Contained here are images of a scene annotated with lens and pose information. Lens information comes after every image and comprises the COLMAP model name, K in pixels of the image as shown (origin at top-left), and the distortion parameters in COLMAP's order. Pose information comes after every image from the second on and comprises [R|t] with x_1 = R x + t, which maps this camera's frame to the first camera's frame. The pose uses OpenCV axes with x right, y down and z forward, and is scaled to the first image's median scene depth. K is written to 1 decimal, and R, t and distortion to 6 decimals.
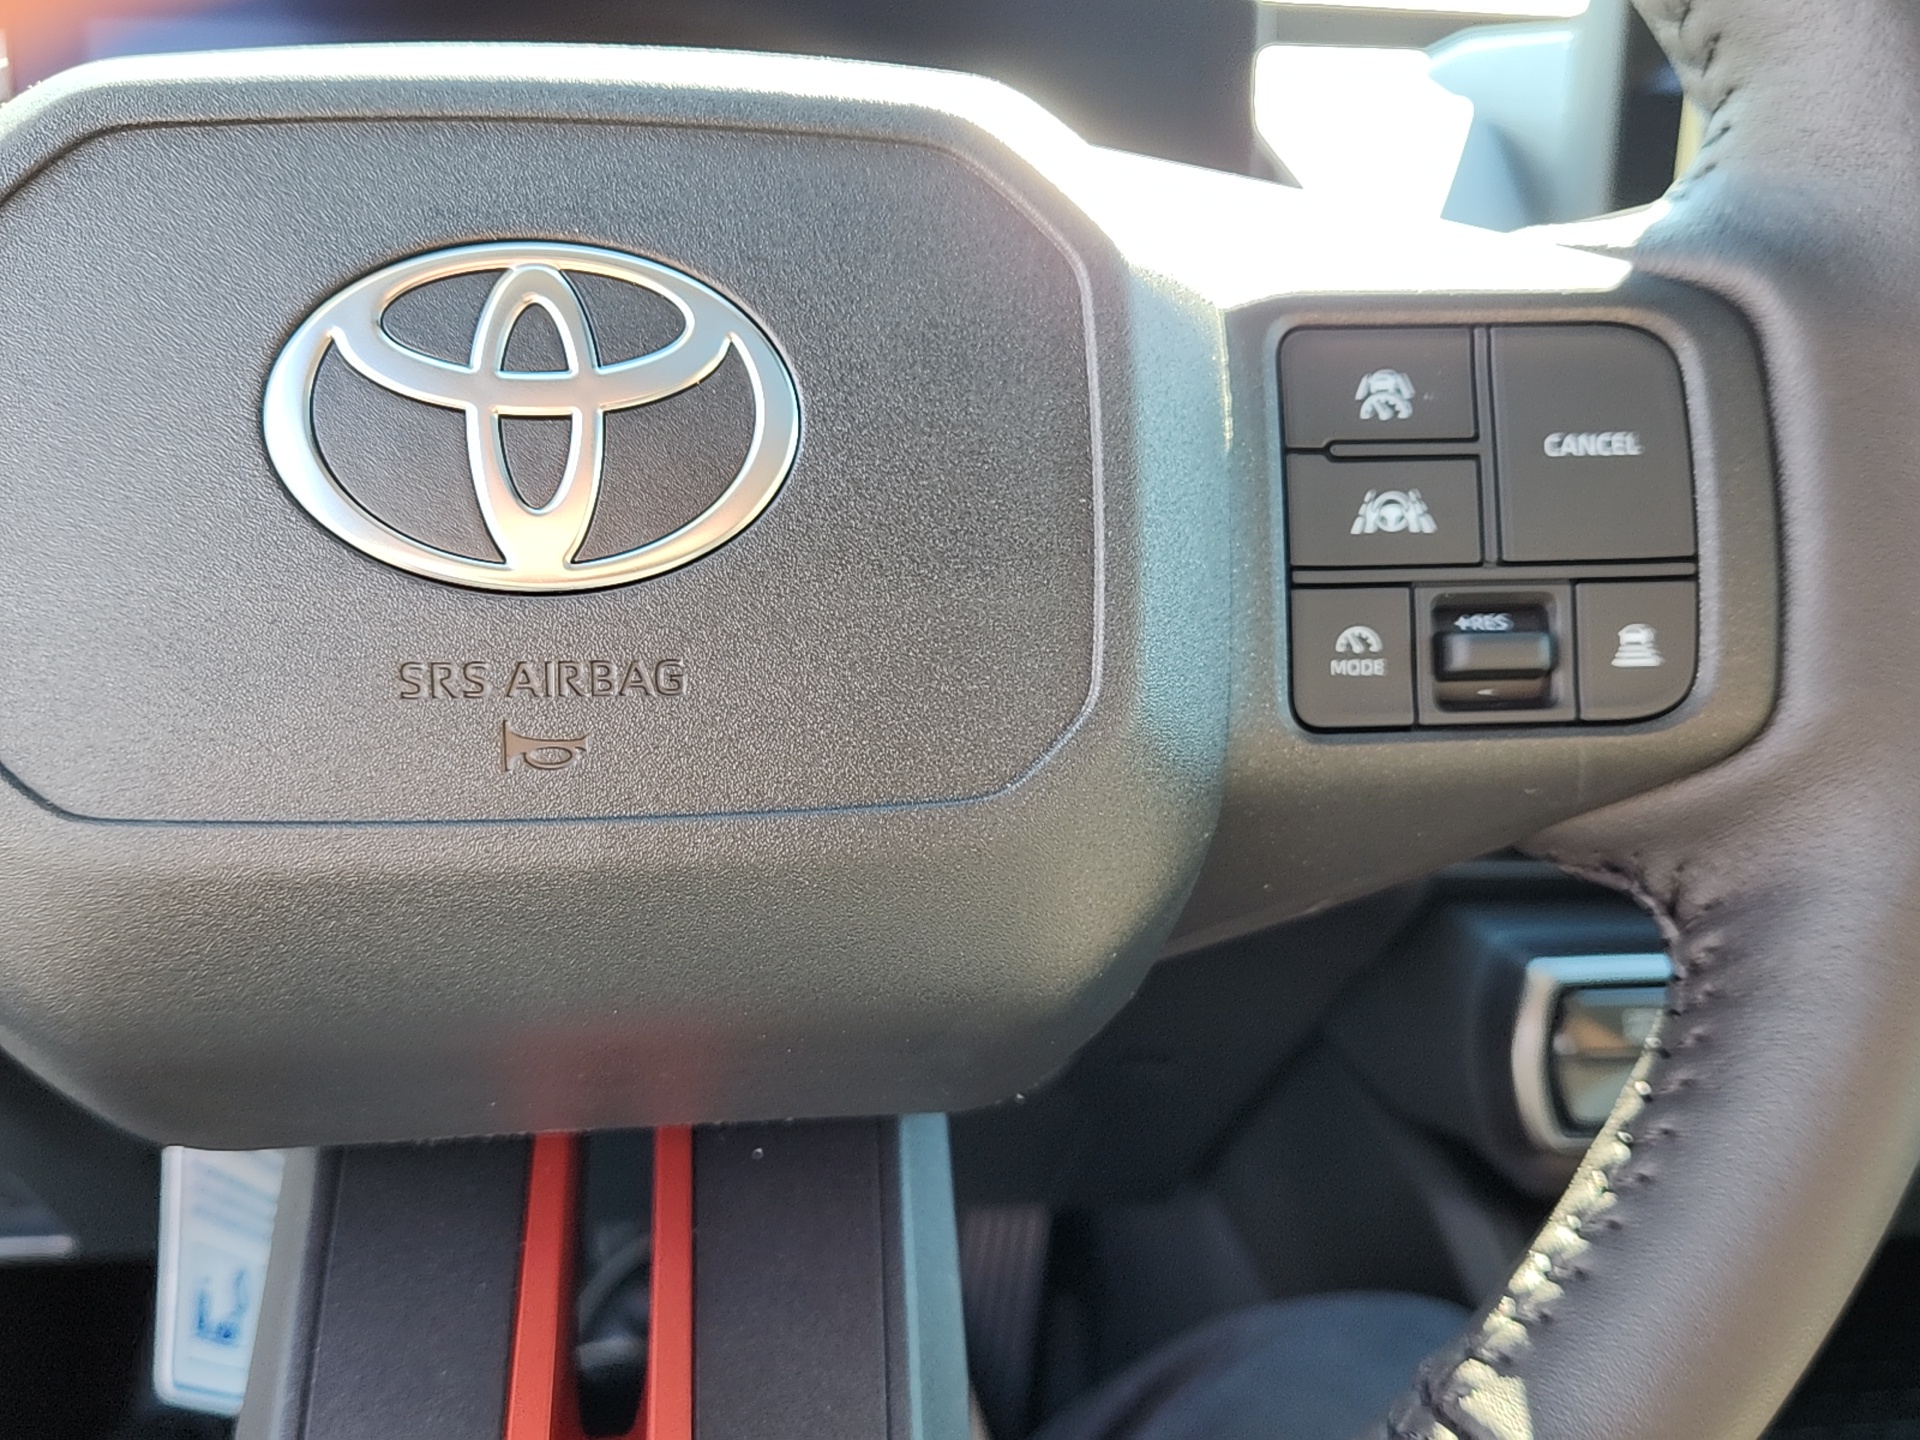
lens RADIAL K [[1443.6, 0, 961.3], [0, 1443.6, 751.6], [0, 0, 1]] dist [0.064620, -0.054027]
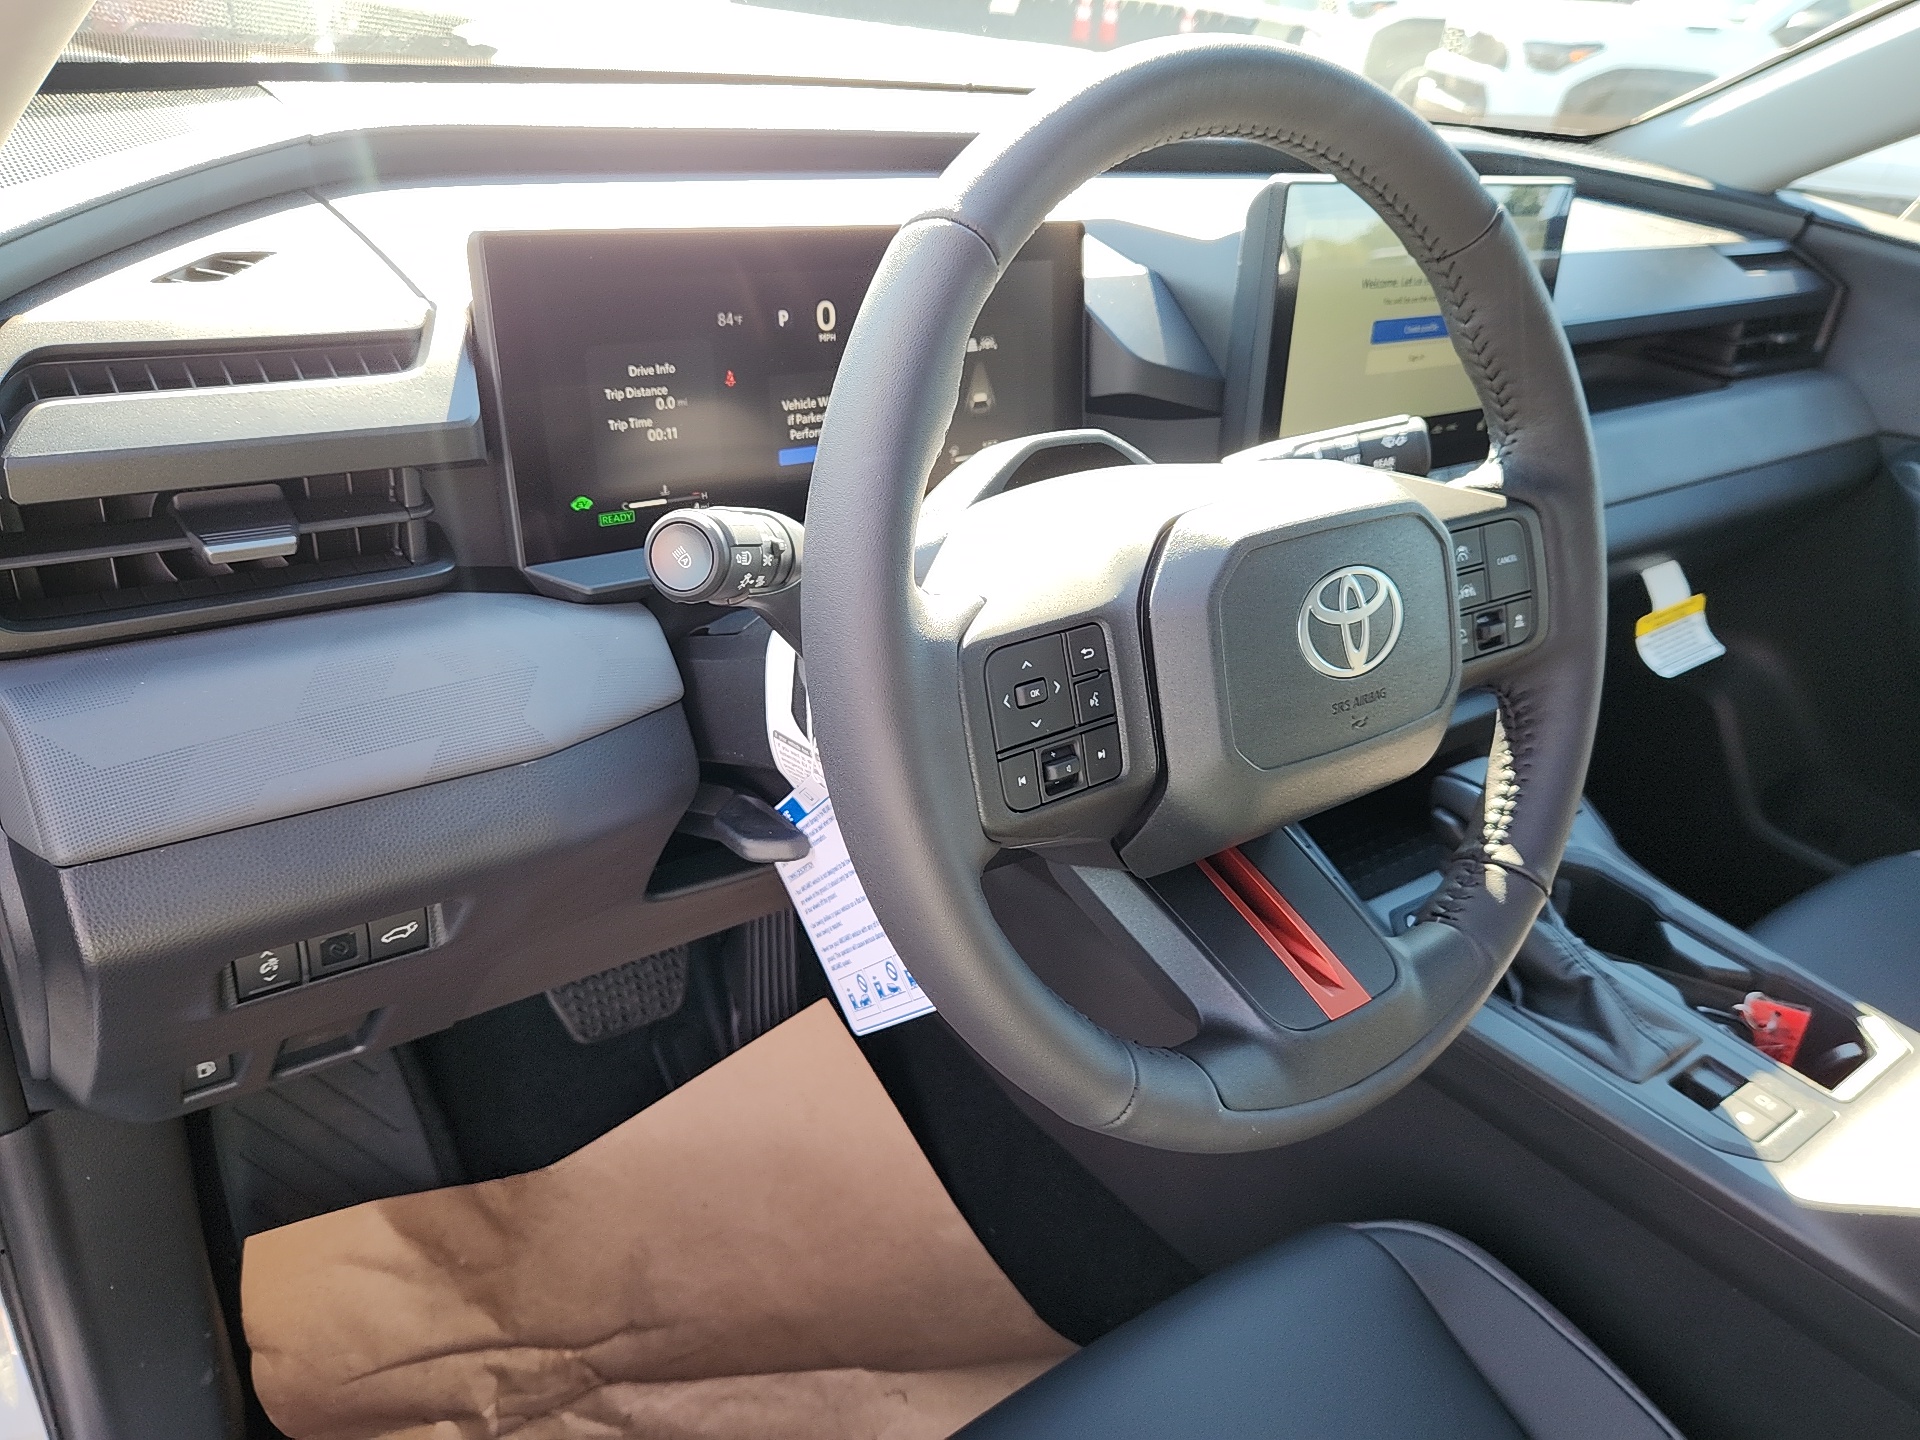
lens RADIAL K [[1443.6, 0, 961.3], [0, 1443.6, 751.6], [0, 0, 1]] dist [0.064620, -0.054027]
pose [[0.829725, -0.203722, 0.519667, -2.755256], [0.101414, 0.970541, 0.218553, -0.745728], [-0.548882, -0.128638, 0.825942, -1.223665]]
